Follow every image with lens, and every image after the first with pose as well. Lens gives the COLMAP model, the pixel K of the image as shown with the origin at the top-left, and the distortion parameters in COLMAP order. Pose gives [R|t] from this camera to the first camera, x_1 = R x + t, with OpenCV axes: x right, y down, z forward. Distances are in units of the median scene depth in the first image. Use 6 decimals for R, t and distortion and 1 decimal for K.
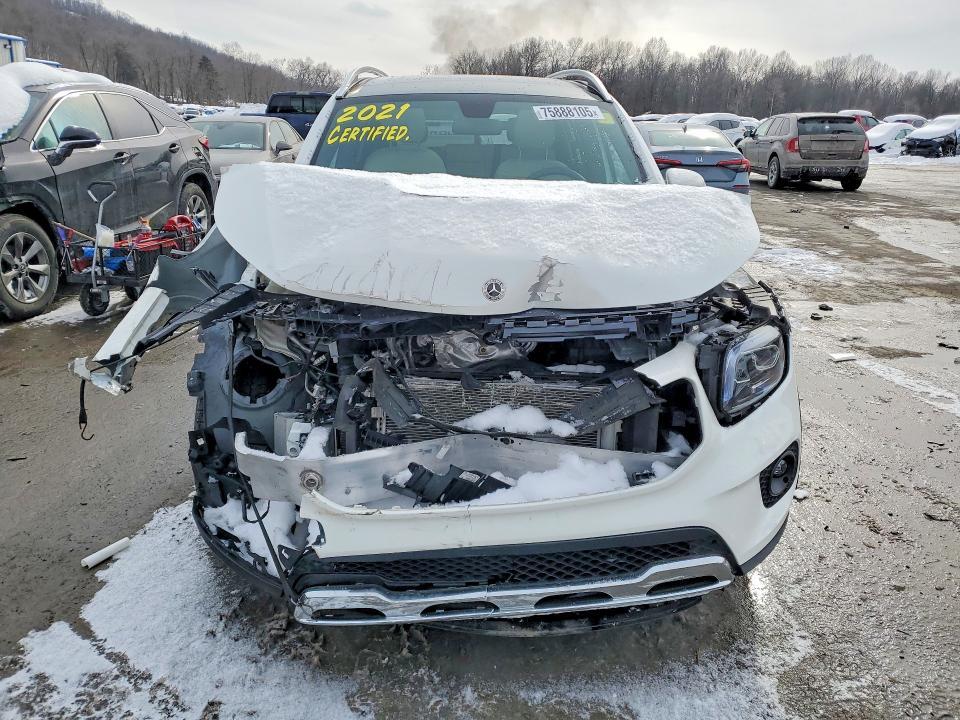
lens RADIAL K [[757.2, 0, 484.9], [0, 757.2, 359.0], [0, 0, 1]] dist [0.034066, -0.012789]
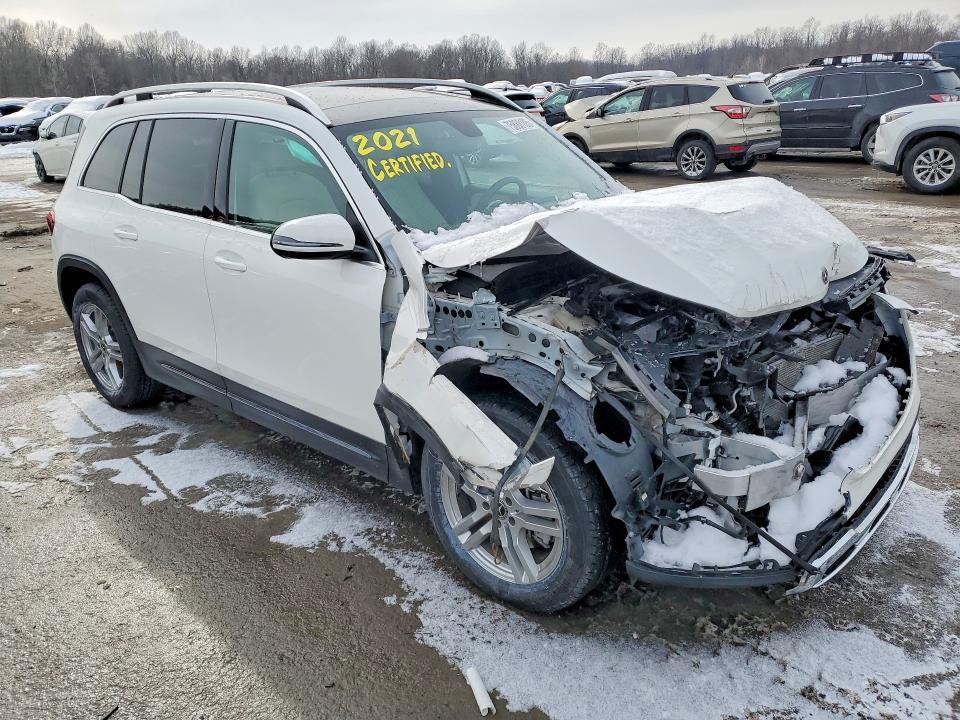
lens RADIAL K [[757.2, 0, 484.9], [0, 757.2, 359.0], [0, 0, 1]] dist [0.034066, -0.012789]
pose [[0.674266, -0.280737, 0.683046, -0.781030], [0.259695, 0.955986, 0.136560, -0.170901], [-0.691320, 0.085306, 0.717495, 0.291964]]
